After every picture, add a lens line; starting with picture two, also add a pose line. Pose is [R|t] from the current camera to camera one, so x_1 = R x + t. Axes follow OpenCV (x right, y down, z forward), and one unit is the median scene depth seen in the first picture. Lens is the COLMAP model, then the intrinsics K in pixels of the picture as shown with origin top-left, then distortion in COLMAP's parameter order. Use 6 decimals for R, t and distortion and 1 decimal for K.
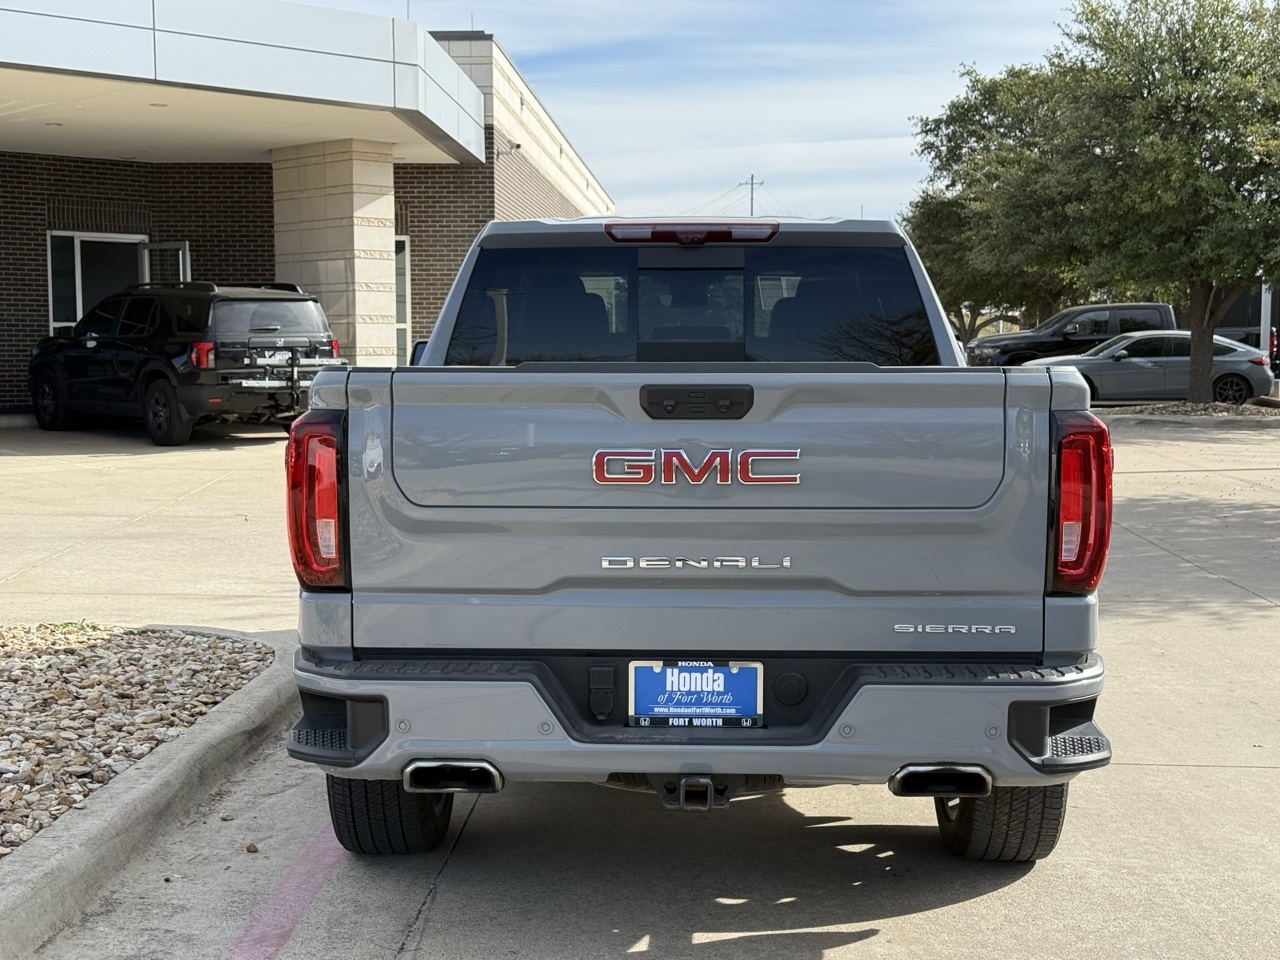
lens RADIAL K [[1781.6, 0, 624.6], [0, 1781.6, 483.3], [0, 0, 1]] dist [0.169817, -0.294090]
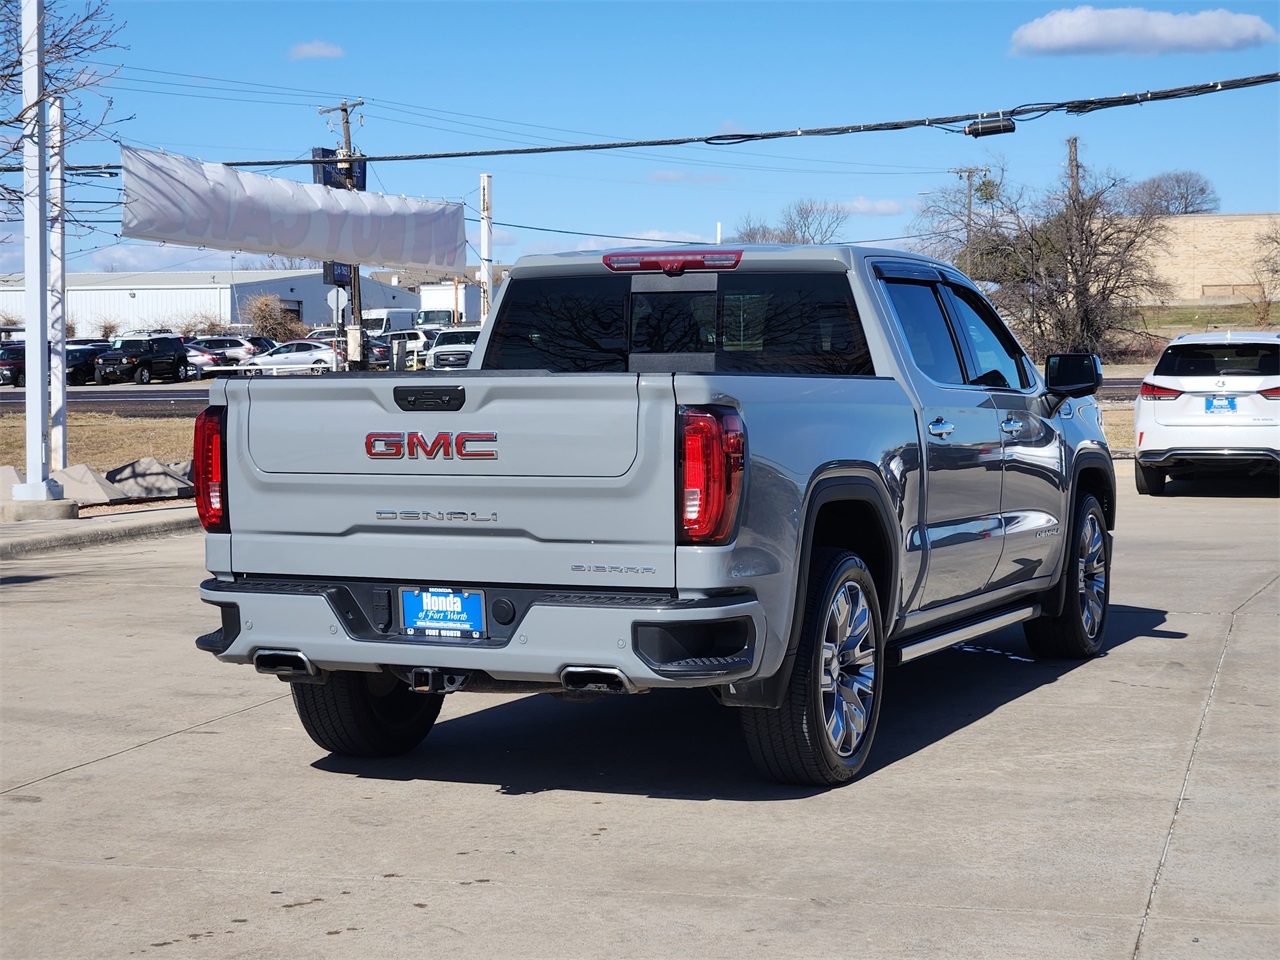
lens RADIAL K [[2356.1, 0, 640.0], [0, 2356.1, 480.0], [0, 0, 1]] dist [-0.308408, 2.785336]
pose [[0.929976, 0.011508, -0.367440, 0.533413], [-0.021970, 0.999463, -0.024302, 0.036078], [0.366963, 0.030673, 0.929730, -0.394520]]
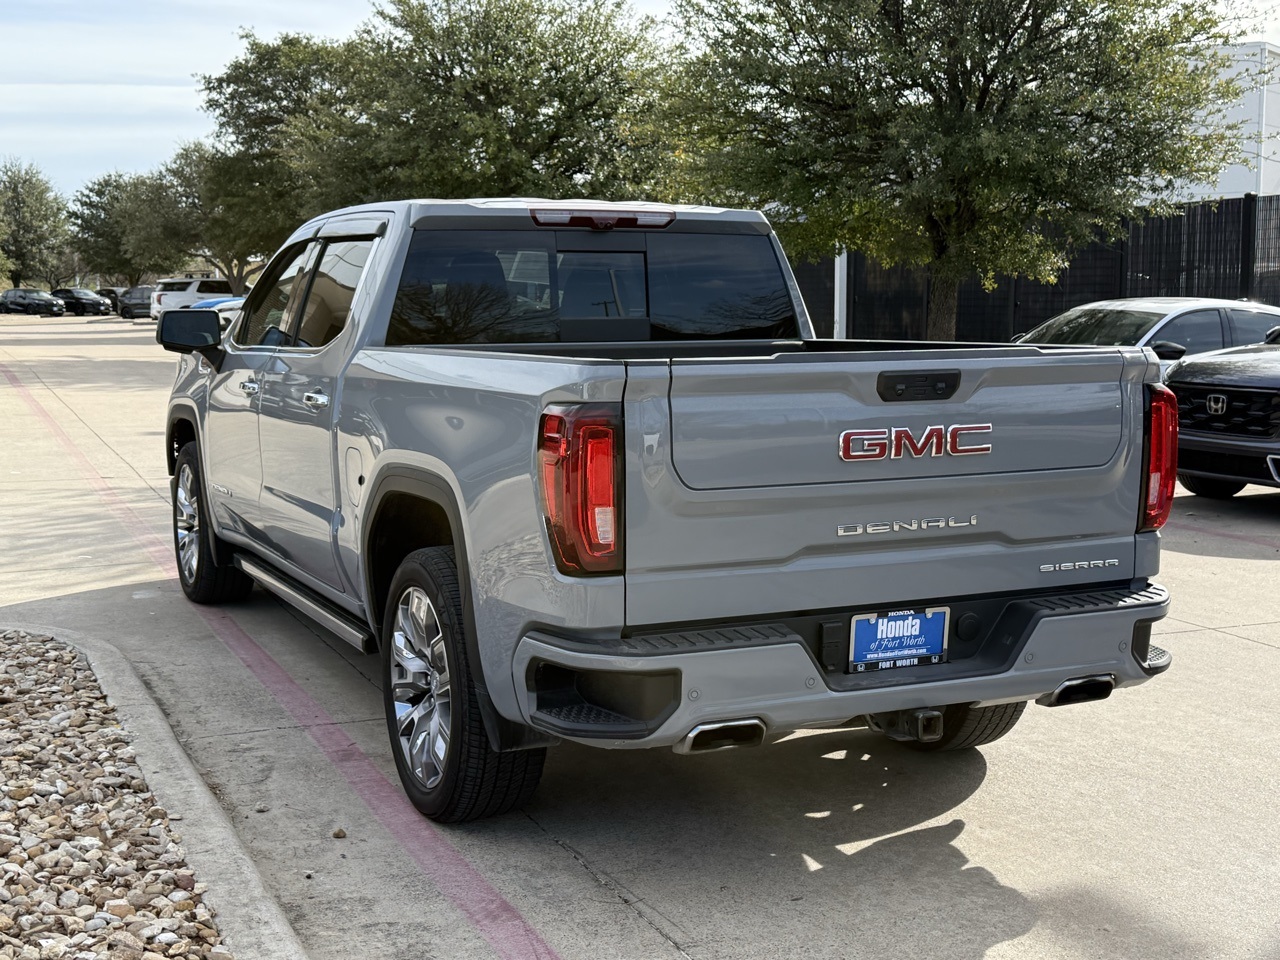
lens RADIAL K [[1625.5, 0, 640.0], [0, 1625.5, 480.0], [0, 0, 1]] dist [0.135547, -0.012044]
pose [[0.891667, -0.054303, 0.449422, -0.364329], [0.036346, 0.998162, 0.048494, -0.026036], [-0.451230, -0.026906, 0.892002, 0.089904]]
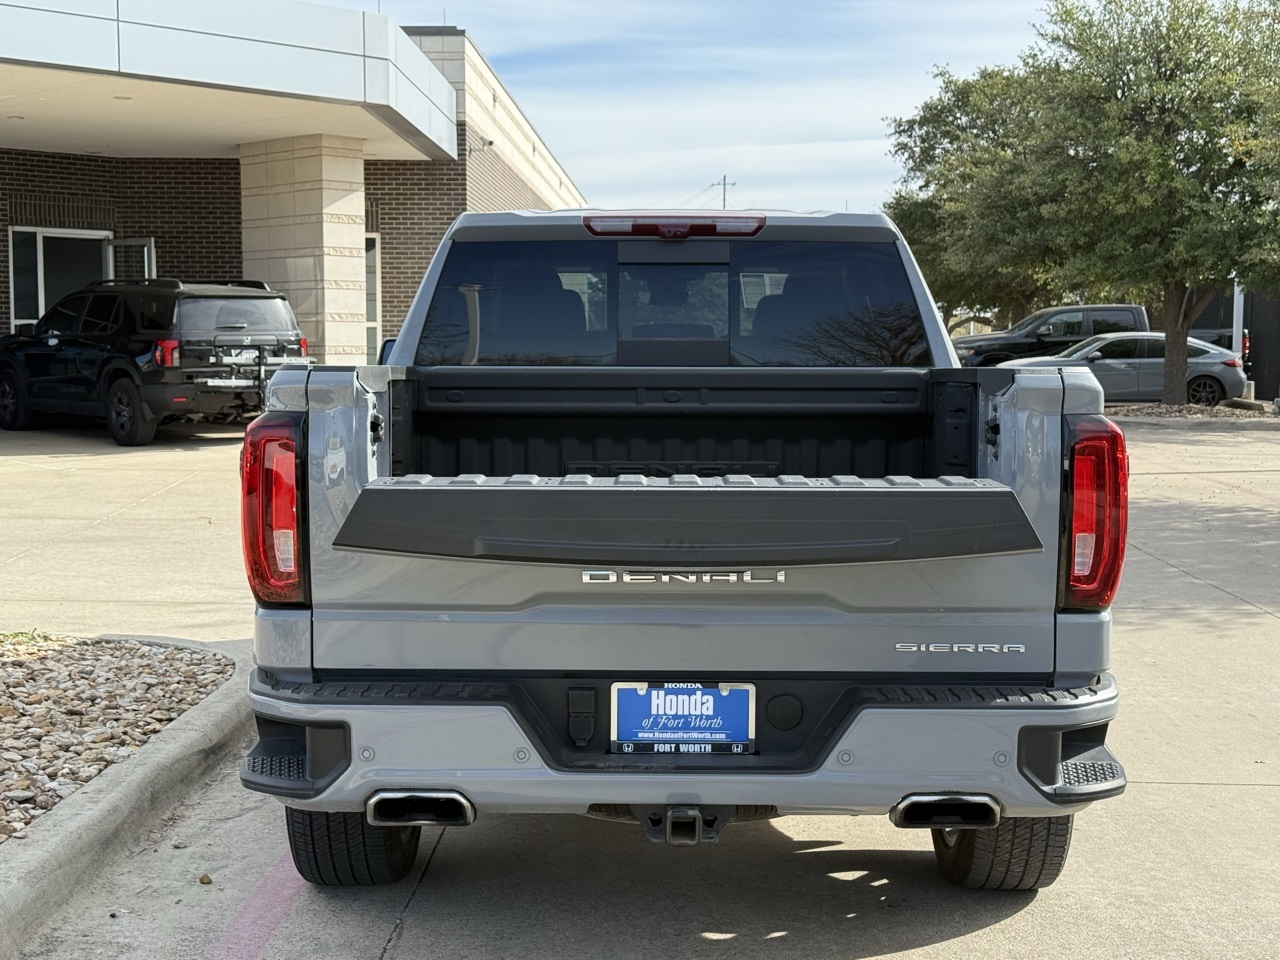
lens RADIAL K [[1781.1, 0, 637.7], [0, 1781.1, 473.7], [0, 0, 1]] dist [0.184781, -0.379459]
pose [[0.999736, 0.001331, 0.022954, -0.003351], [-0.001209, 0.999985, -0.005350, -0.002702], [-0.022961, 0.005321, 0.999722, 0.043912]]
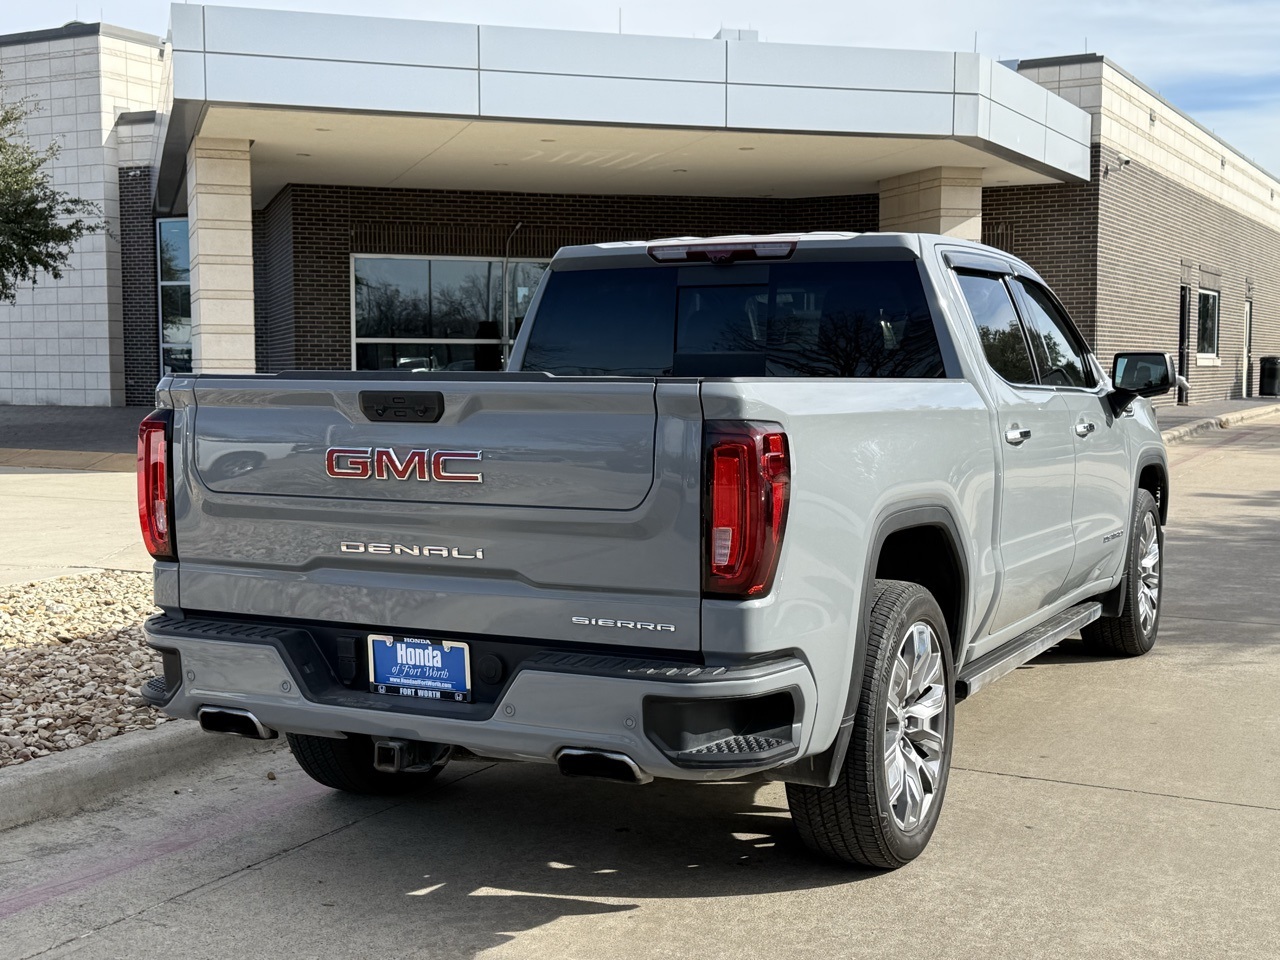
lens RADIAL K [[1648.4, 0, 640.0], [0, 1648.4, 480.0], [0, 0, 1]] dist [0.196921, -0.396832]
pose [[0.907389, 0.030805, -0.419161, 0.377974], [-0.032523, 0.999466, 0.003048, -0.004604], [0.419031, 0.010867, 0.907907, 0.072677]]
